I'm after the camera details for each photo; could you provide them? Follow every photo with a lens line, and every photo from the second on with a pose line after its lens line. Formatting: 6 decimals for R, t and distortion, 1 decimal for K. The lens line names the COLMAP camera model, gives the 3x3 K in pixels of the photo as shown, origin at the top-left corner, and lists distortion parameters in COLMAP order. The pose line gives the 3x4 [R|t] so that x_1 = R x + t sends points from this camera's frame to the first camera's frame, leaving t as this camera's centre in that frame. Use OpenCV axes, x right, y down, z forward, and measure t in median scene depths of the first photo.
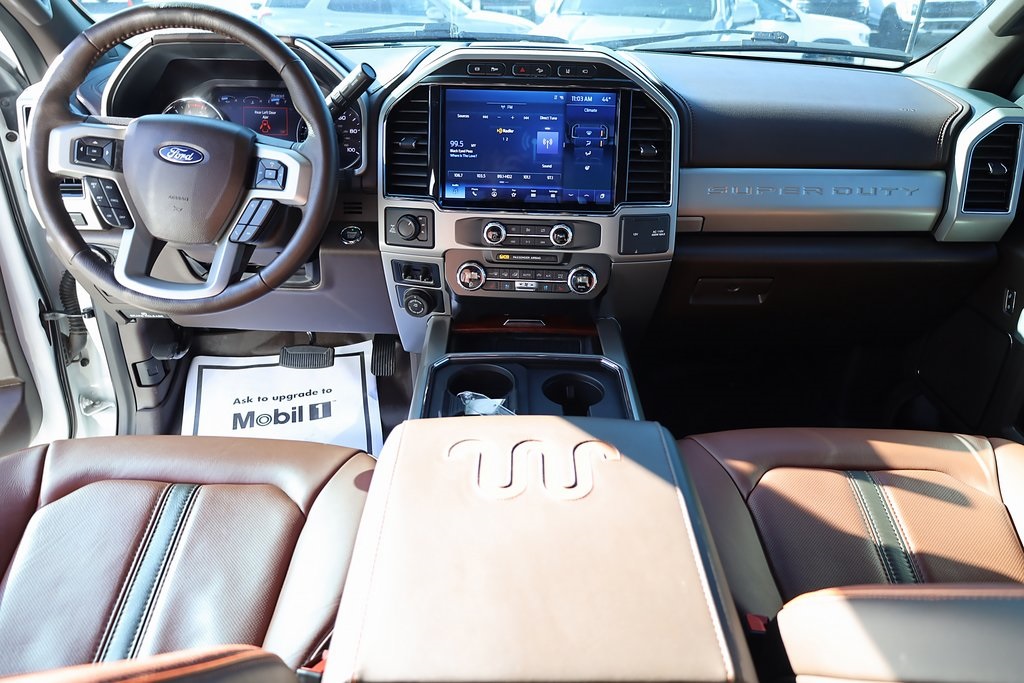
lens RADIAL K [[702.2, 0, 512.2], [0, 702.2, 344.0], [0, 0, 1]] dist [-0.008529, -0.000357]
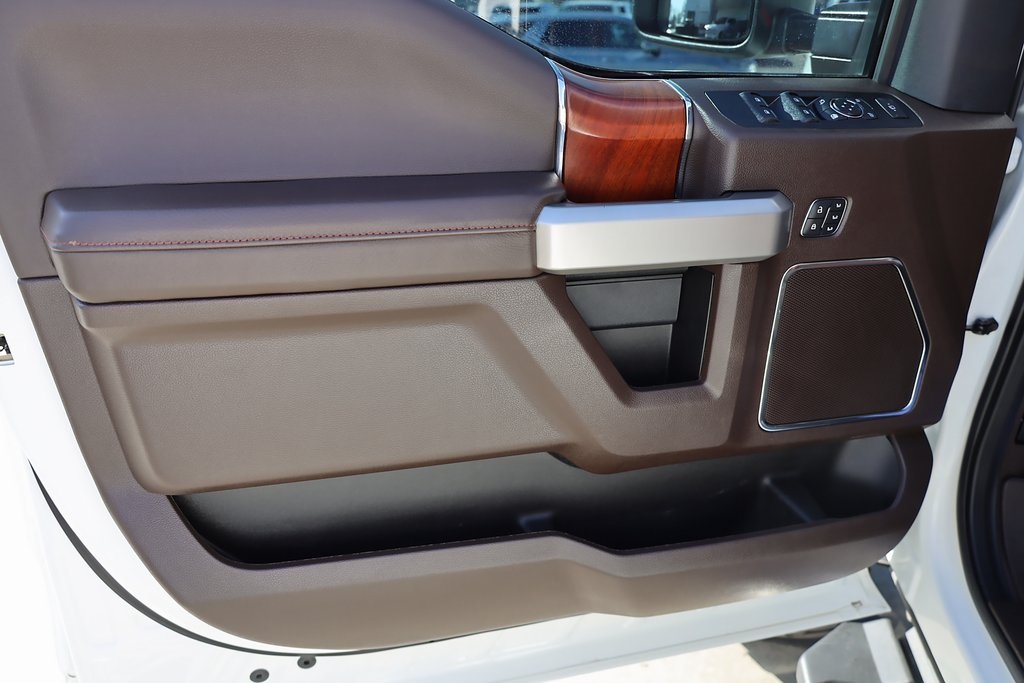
lens RADIAL K [[702.2, 0, 512.2], [0, 702.2, 344.0], [0, 0, 1]] dist [-0.008529, -0.000357]
pose [[0.982757, 0.046659, -0.178919, -1.194311], [-0.057023, 0.996953, -0.053224, 0.037876], [0.175890, 0.062509, 0.982423, 0.386120]]
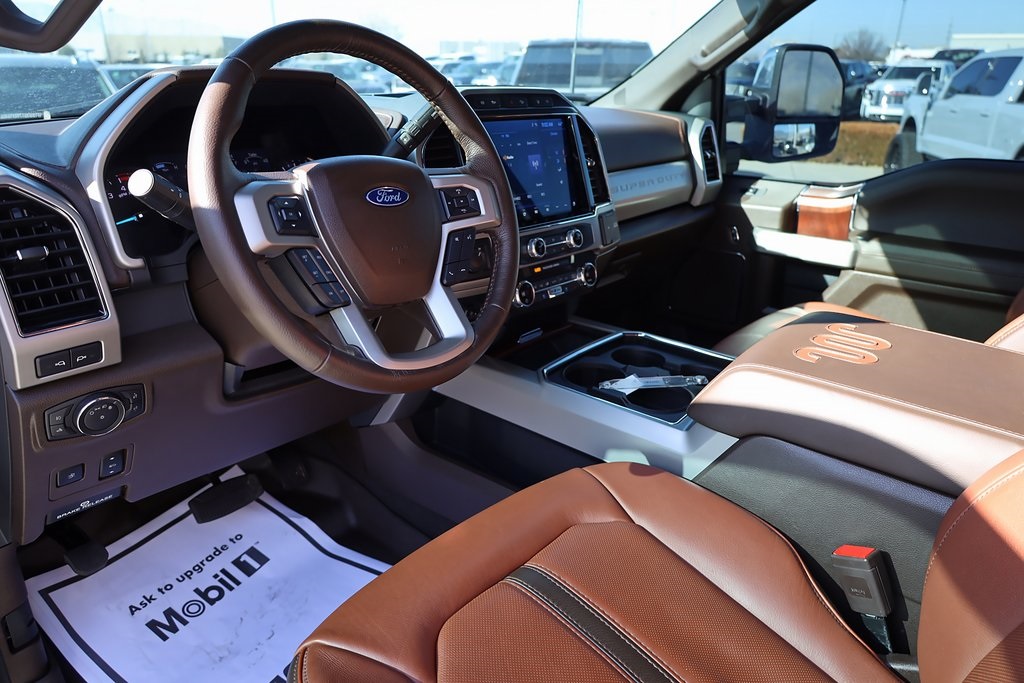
lens RADIAL K [[702.2, 0, 512.2], [0, 702.2, 344.0], [0, 0, 1]] dist [-0.008529, -0.000357]
pose [[0.642660, -0.278282, 0.713826, -0.848291], [0.367238, 0.929584, 0.031770, -0.068520], [-0.672403, 0.241727, 0.699602, 0.306452]]
